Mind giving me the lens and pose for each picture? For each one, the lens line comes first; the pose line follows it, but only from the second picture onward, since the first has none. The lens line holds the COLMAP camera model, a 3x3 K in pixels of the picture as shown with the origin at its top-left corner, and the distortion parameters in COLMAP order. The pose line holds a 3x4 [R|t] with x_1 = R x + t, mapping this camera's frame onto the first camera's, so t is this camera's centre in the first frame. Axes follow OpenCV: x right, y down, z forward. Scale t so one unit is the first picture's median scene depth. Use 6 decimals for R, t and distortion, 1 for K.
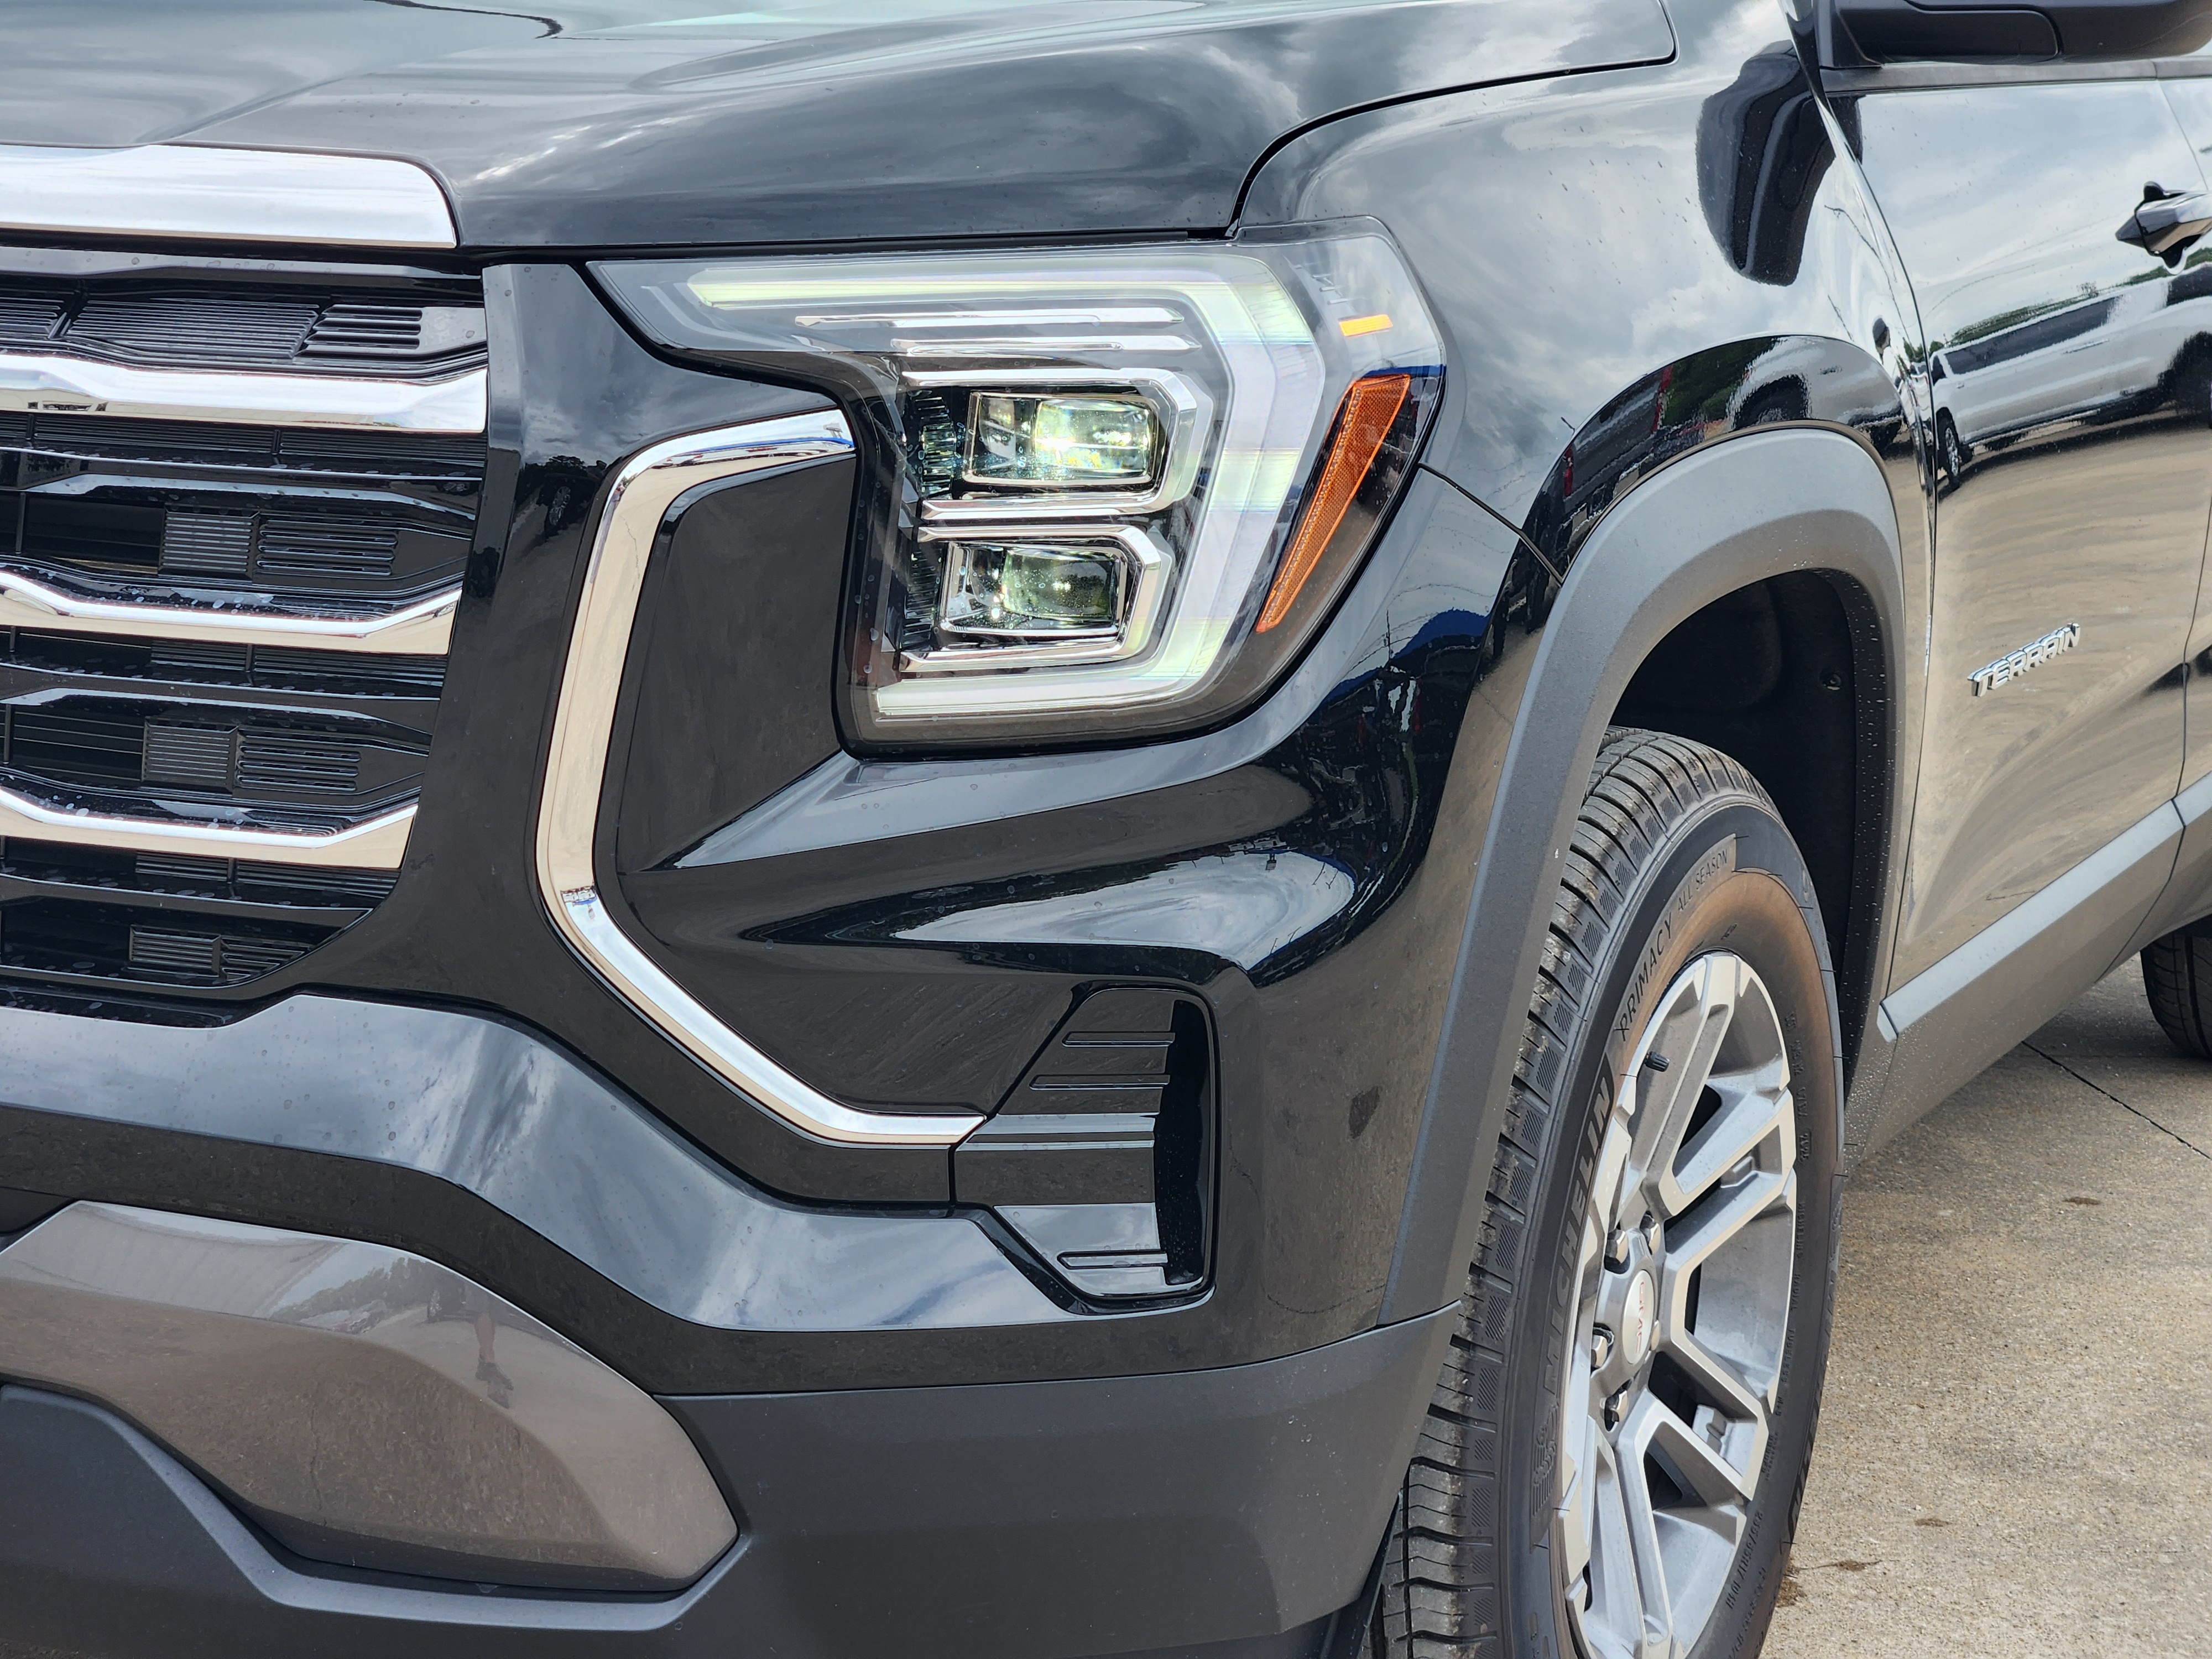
lens RADIAL K [[4341.5, 0, 1106.0], [0, 4341.5, 829.5], [0, 0, 1]] dist [-0.204232, 3.407074]
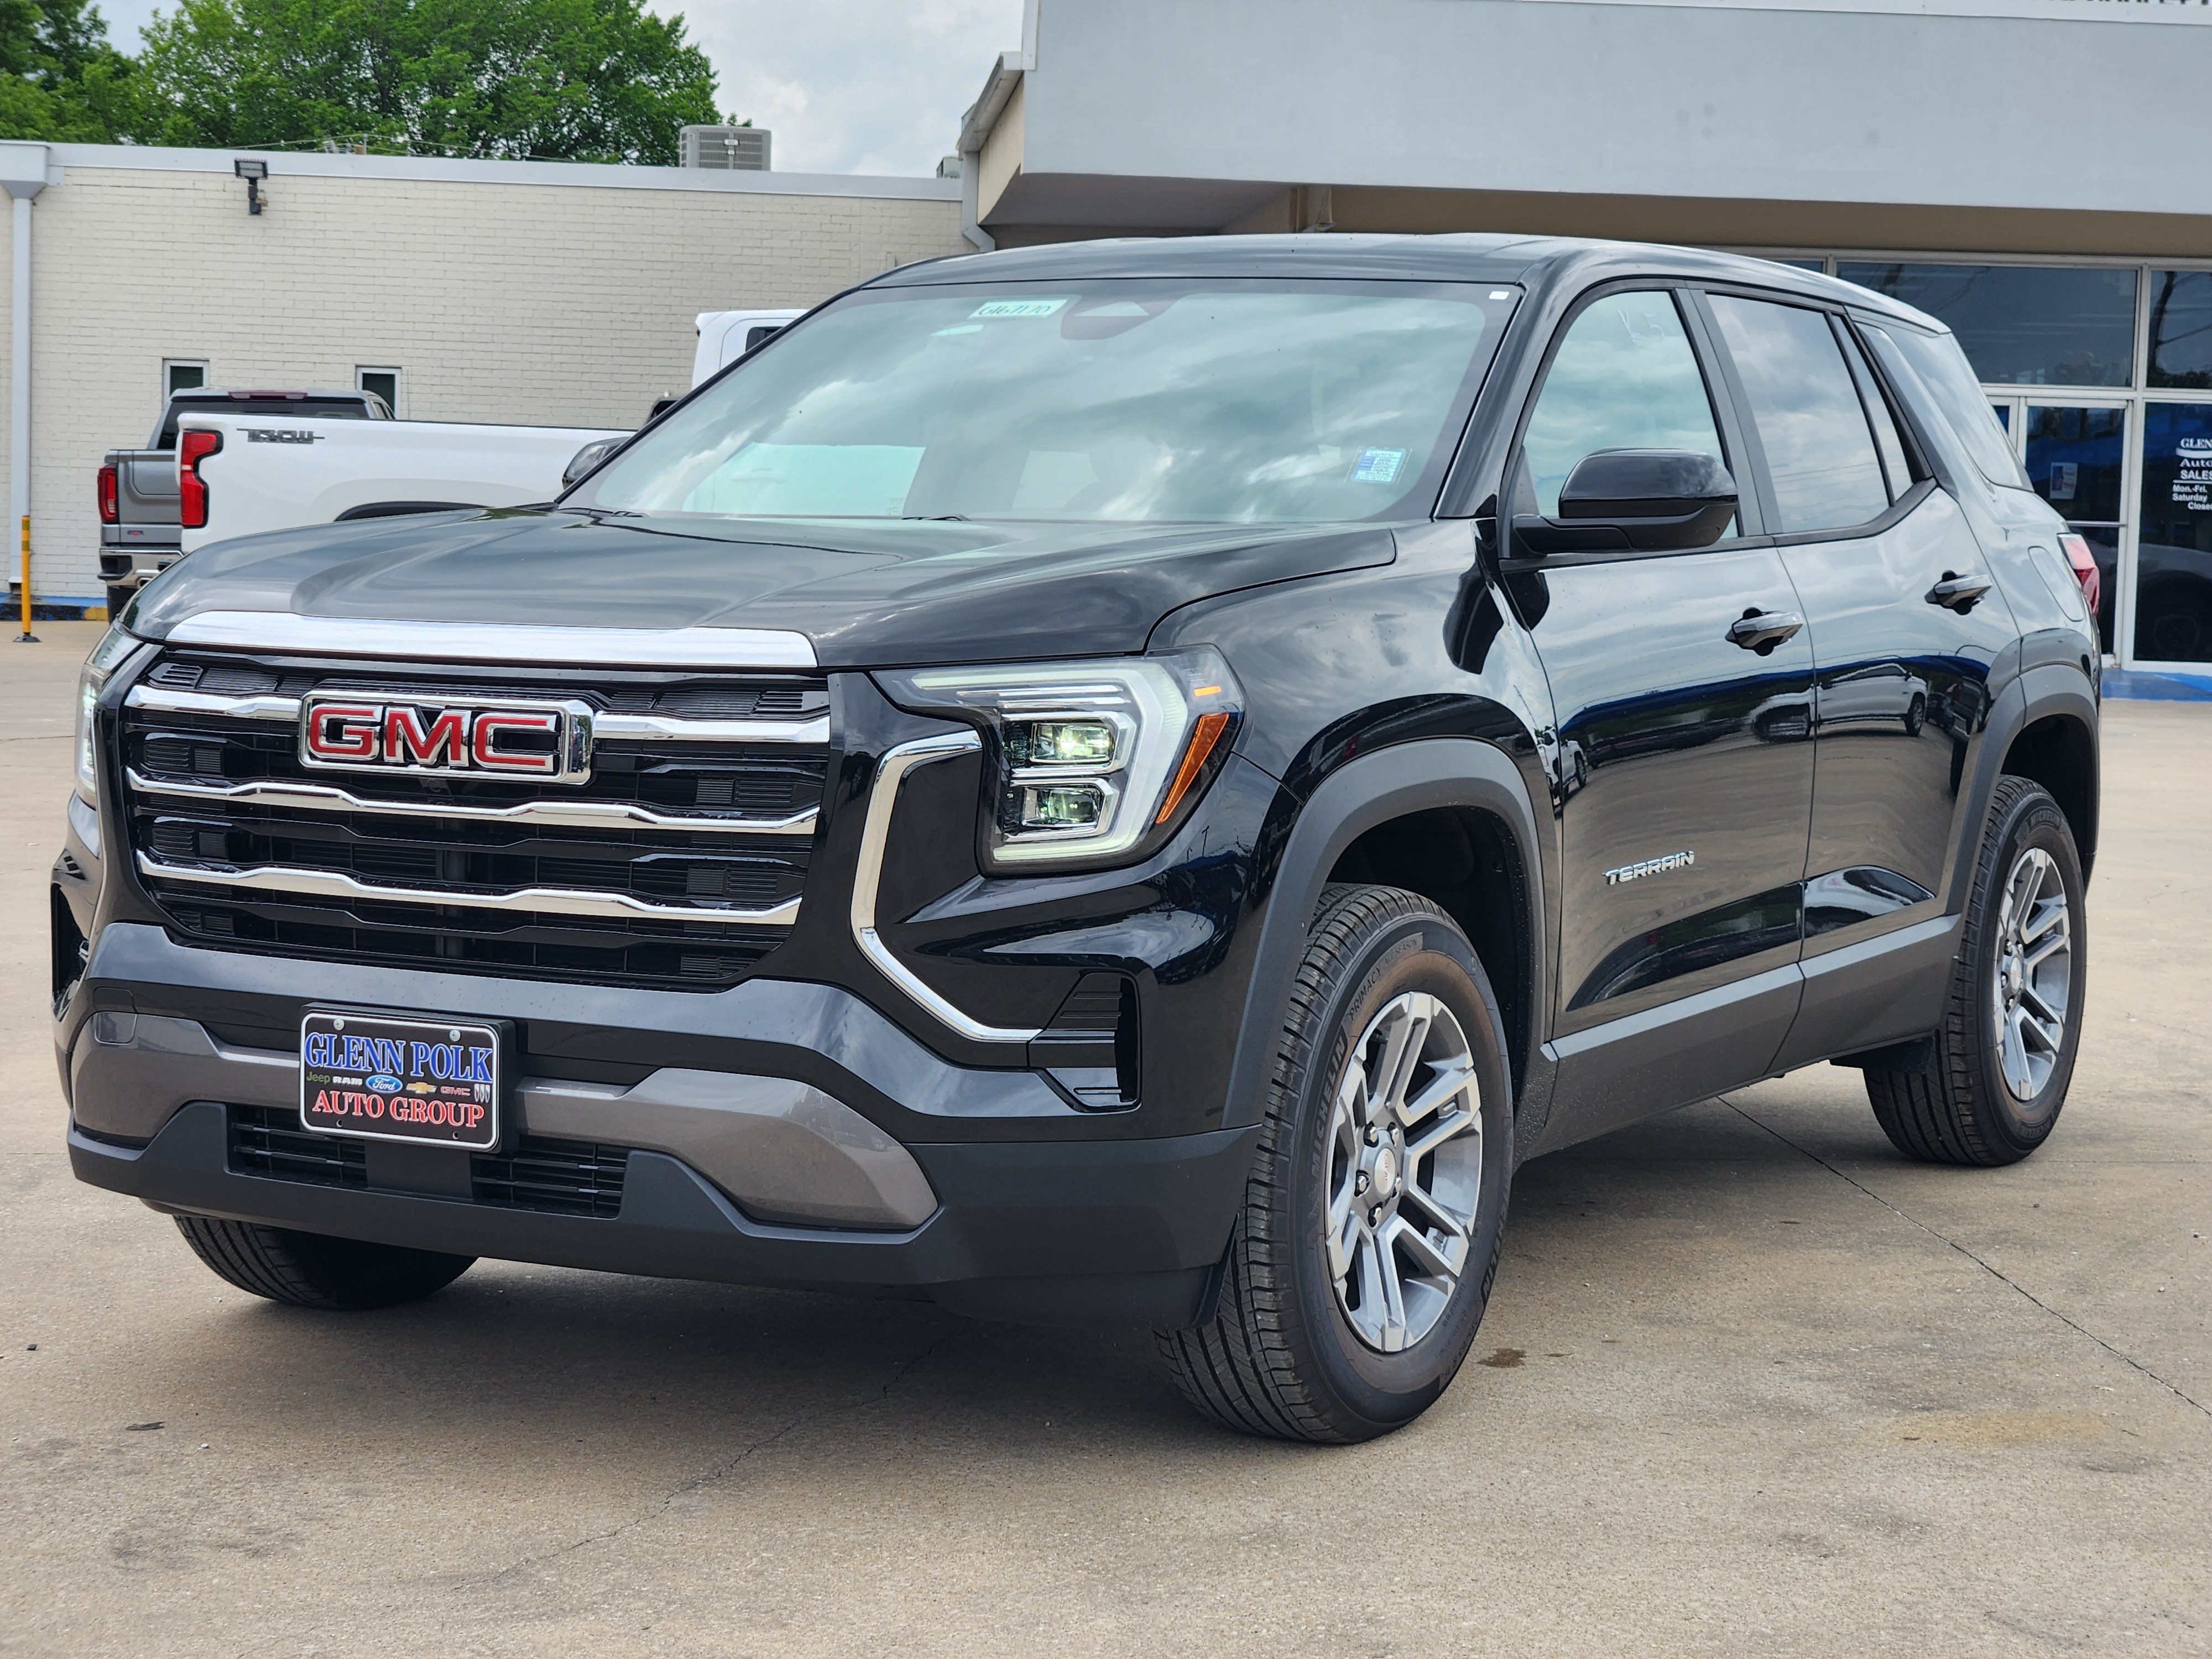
lens RADIAL K [[4341.5, 0, 1106.0], [0, 4341.5, 829.5], [0, 0, 1]] dist [-0.204232, 3.407074]
pose [[0.997589, -0.018427, -0.066915, 0.164385], [0.012302, 0.995791, -0.090820, 0.170414], [0.068307, 0.089778, 0.993617, -1.328445]]
